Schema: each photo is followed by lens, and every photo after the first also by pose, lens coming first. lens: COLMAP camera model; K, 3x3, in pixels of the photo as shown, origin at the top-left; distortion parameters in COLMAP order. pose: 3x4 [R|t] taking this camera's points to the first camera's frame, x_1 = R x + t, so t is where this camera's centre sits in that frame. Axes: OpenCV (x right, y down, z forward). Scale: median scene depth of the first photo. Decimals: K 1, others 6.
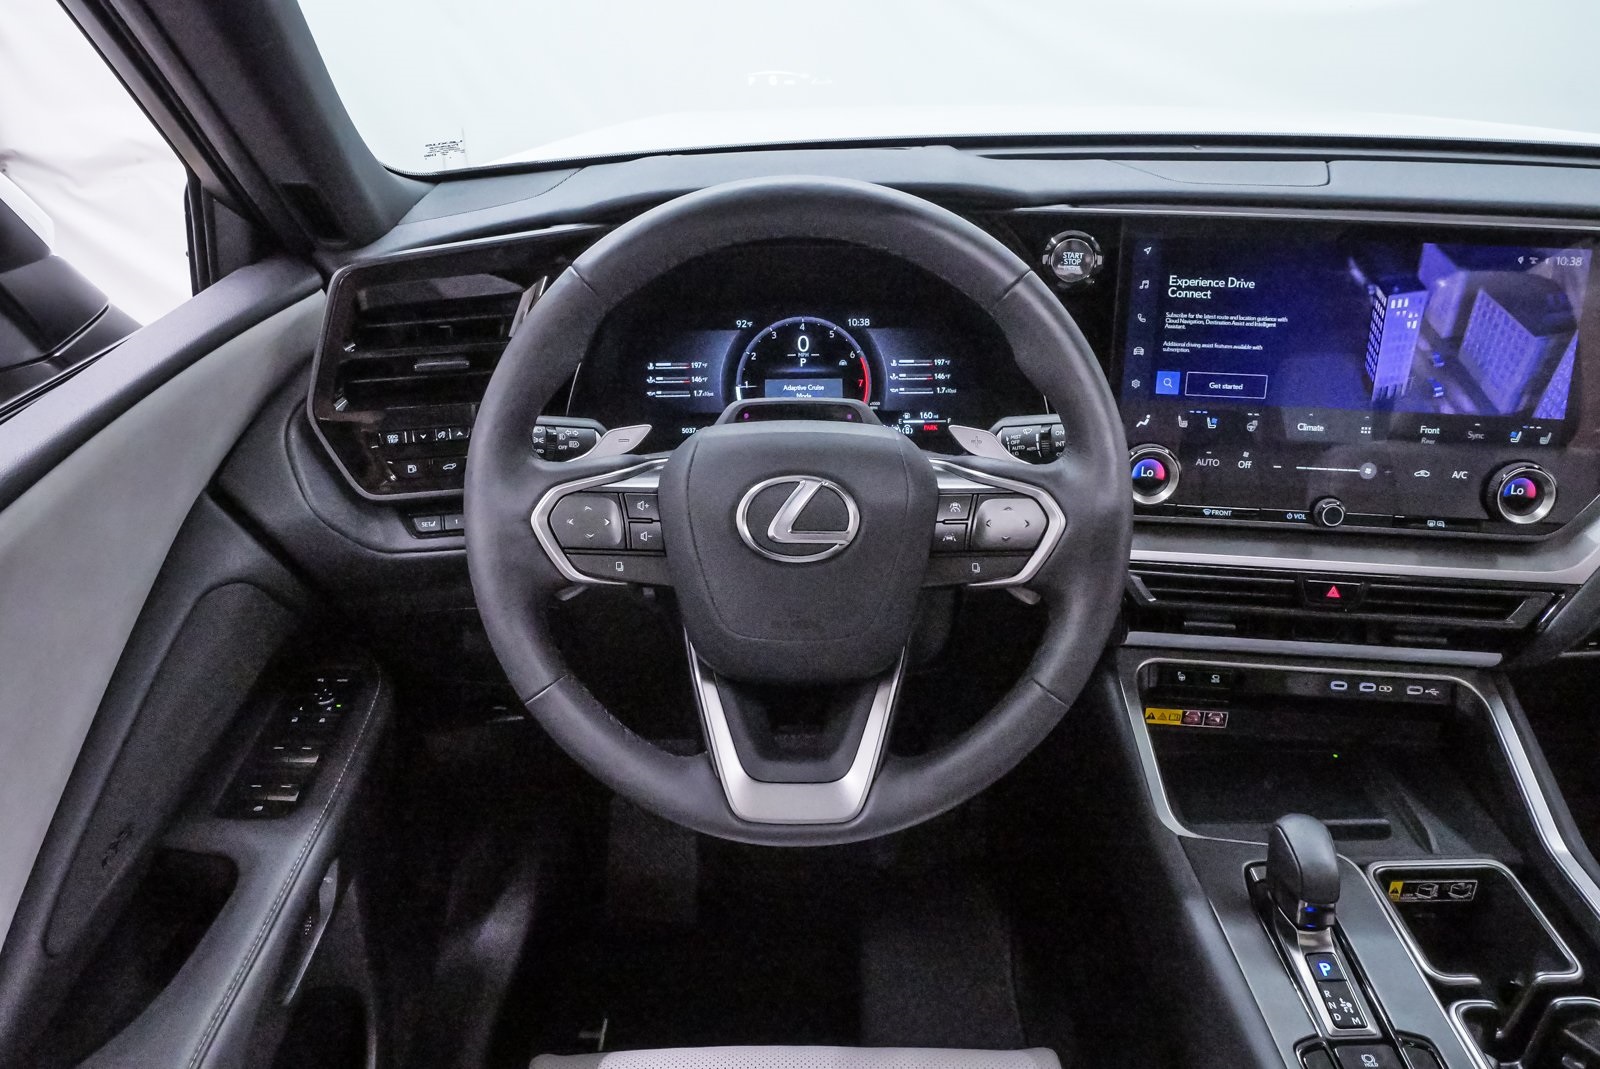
lens RADIAL K [[1179.0, 0, 800.5], [0, 1179.0, 529.4], [0, 0, 1]] dist [-0.043412, 0.022547]
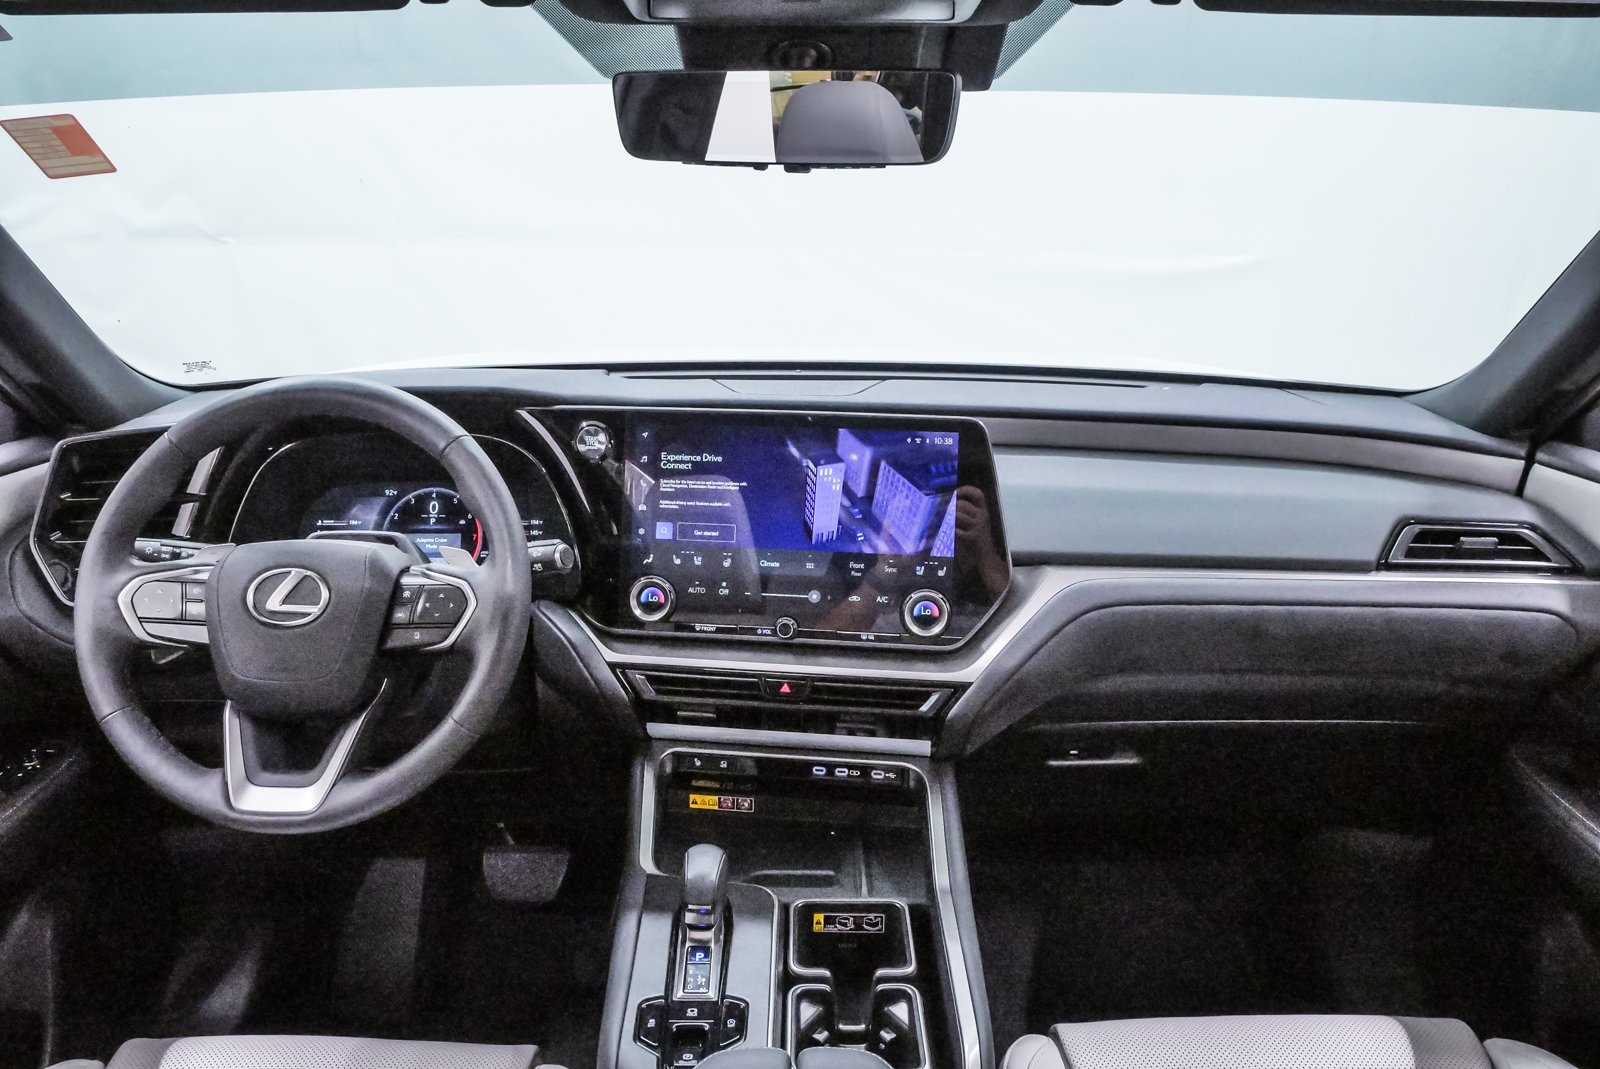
lens RADIAL K [[1179.0, 0, 800.1], [0, 1179.0, 531.1], [0, 0, 1]] dist [-0.043412, 0.022547]
pose [[0.999862, 0.009422, -0.013671, 0.496204], [-0.011997, 0.979190, -0.202593, 0.150855], [0.011478, 0.202729, 0.979168, -0.329982]]
